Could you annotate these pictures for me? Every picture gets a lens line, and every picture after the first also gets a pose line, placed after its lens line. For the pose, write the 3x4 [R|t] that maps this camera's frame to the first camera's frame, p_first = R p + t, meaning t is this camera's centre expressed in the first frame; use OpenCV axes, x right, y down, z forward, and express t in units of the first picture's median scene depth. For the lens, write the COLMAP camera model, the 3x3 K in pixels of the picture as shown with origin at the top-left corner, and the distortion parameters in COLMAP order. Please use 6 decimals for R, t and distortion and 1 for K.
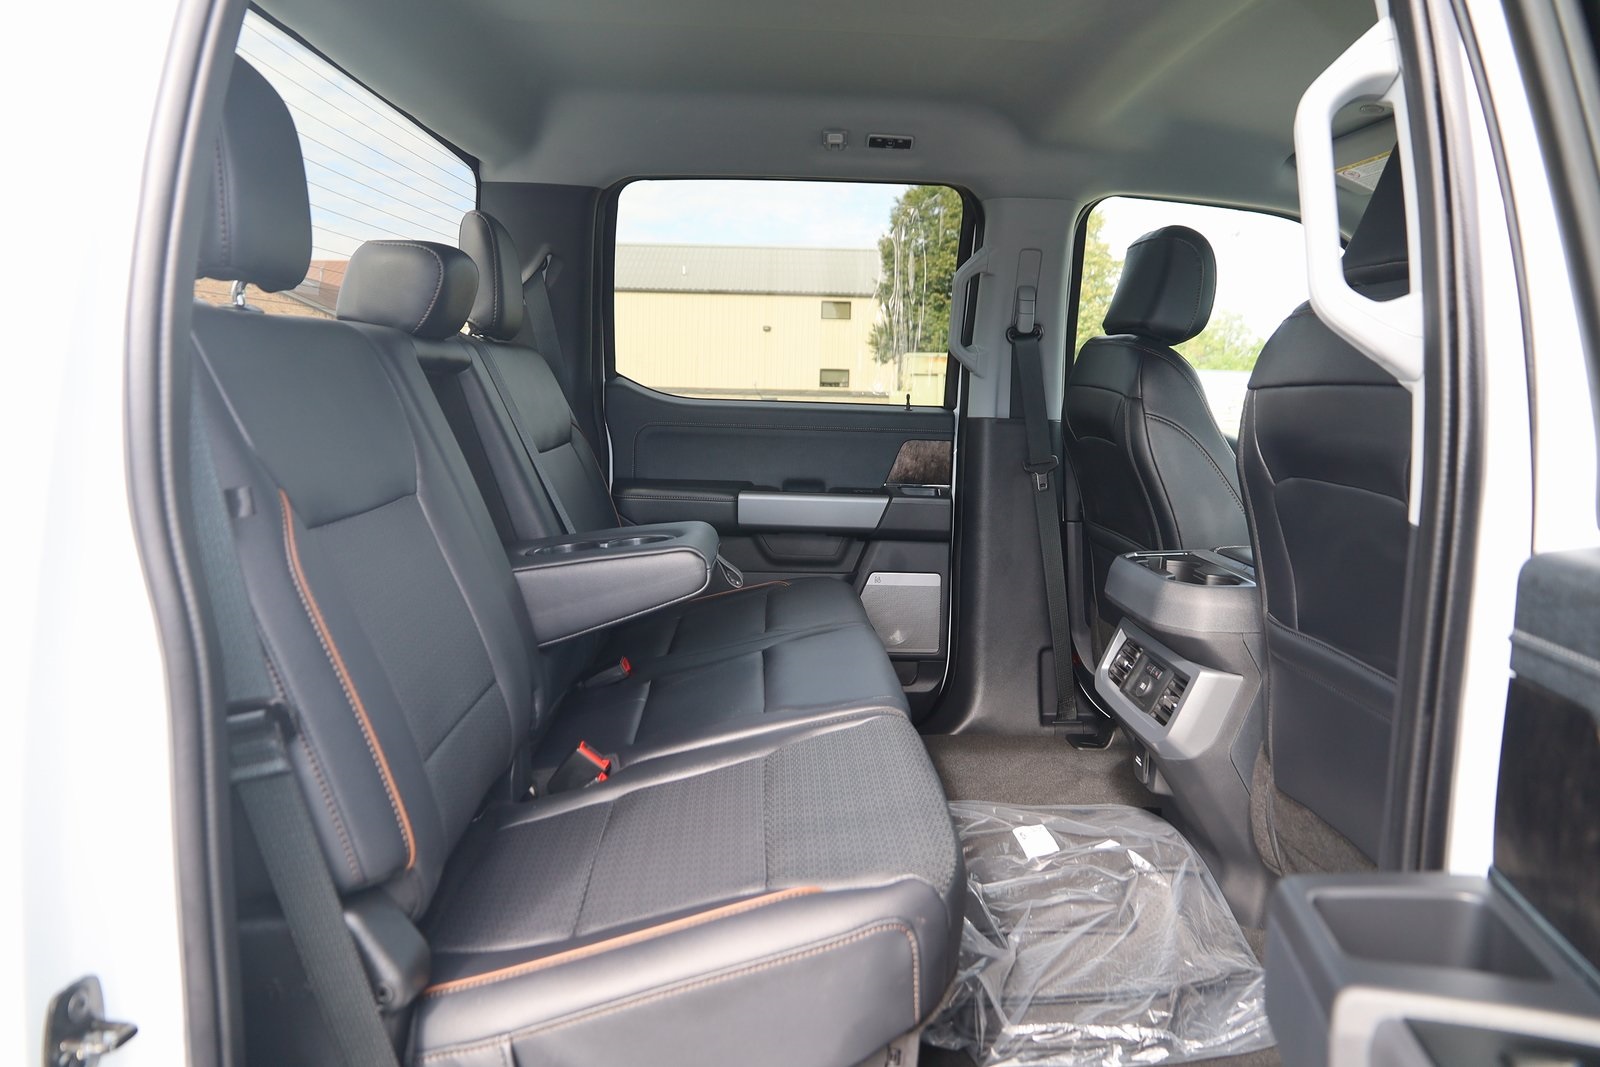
lens RADIAL K [[1082.2, 0, 797.9], [0, 1082.2, 513.1], [0, 0, 1]] dist [-0.108568, 0.060234]
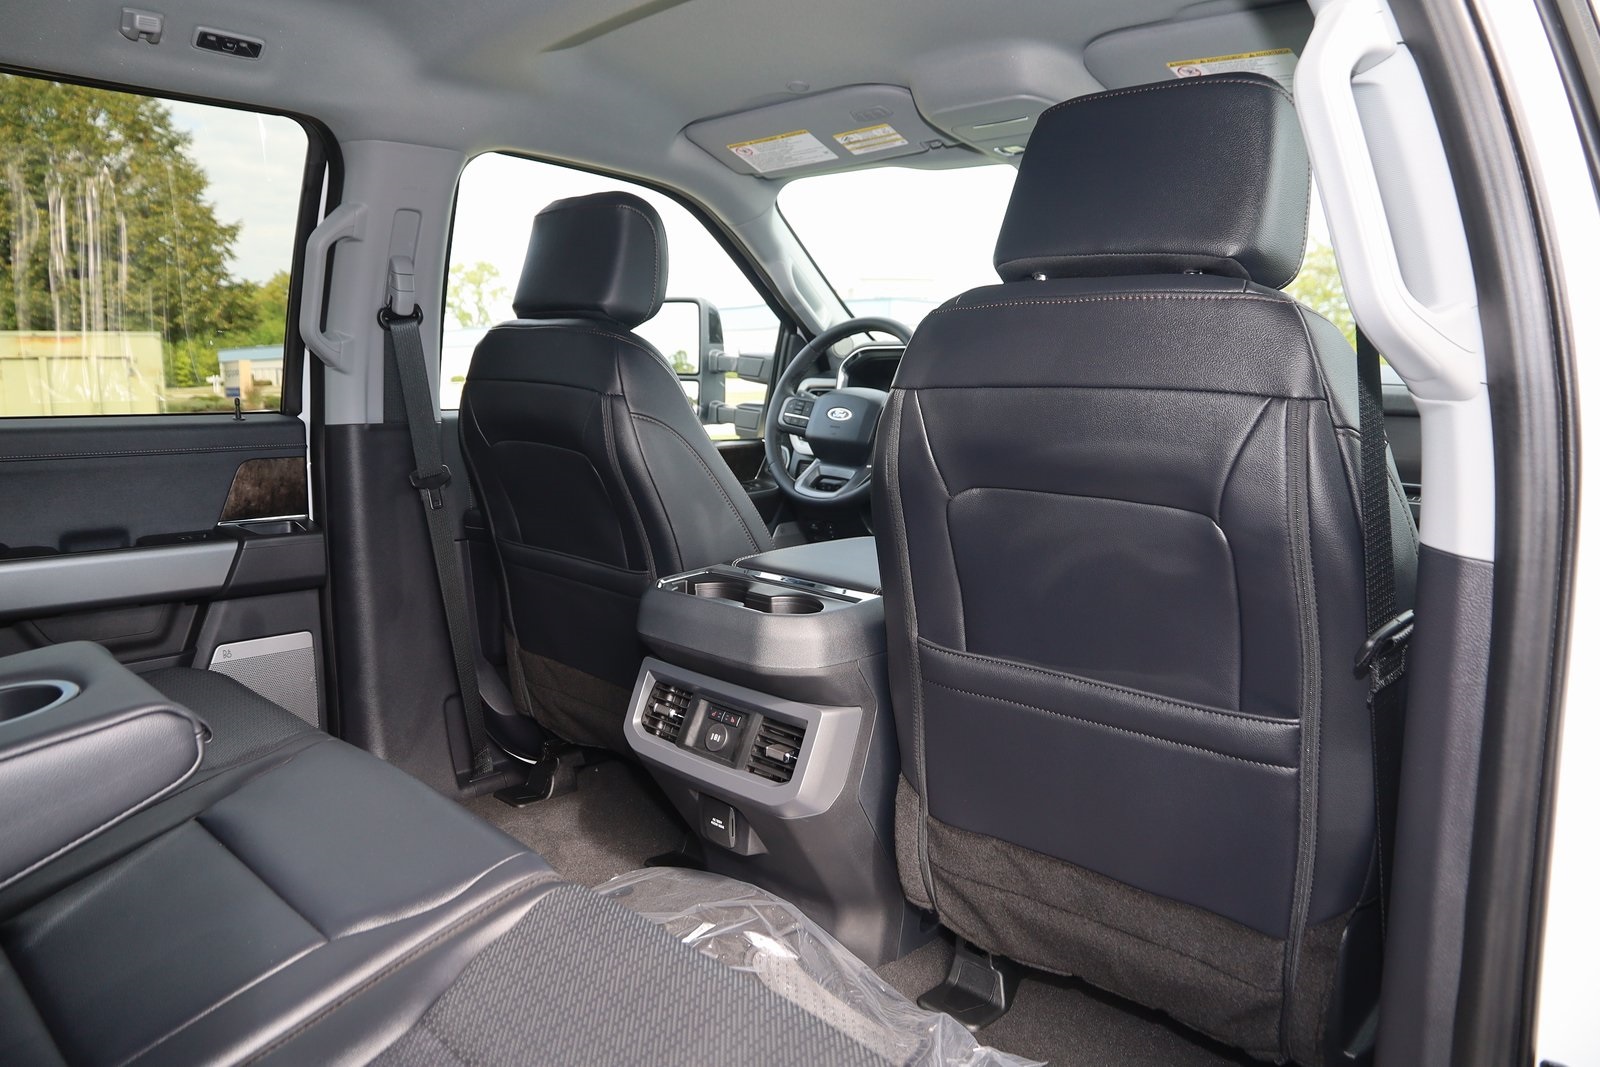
lens RADIAL K [[1082.2, 0, 797.9], [0, 1082.2, 513.1], [0, 0, 1]] dist [-0.108568, 0.060234]
pose [[0.711937, -0.113493, 0.693012, -0.142232], [0.095487, 0.993334, 0.064581, -0.044970], [-0.695722, 0.020196, 0.718027, 0.233951]]
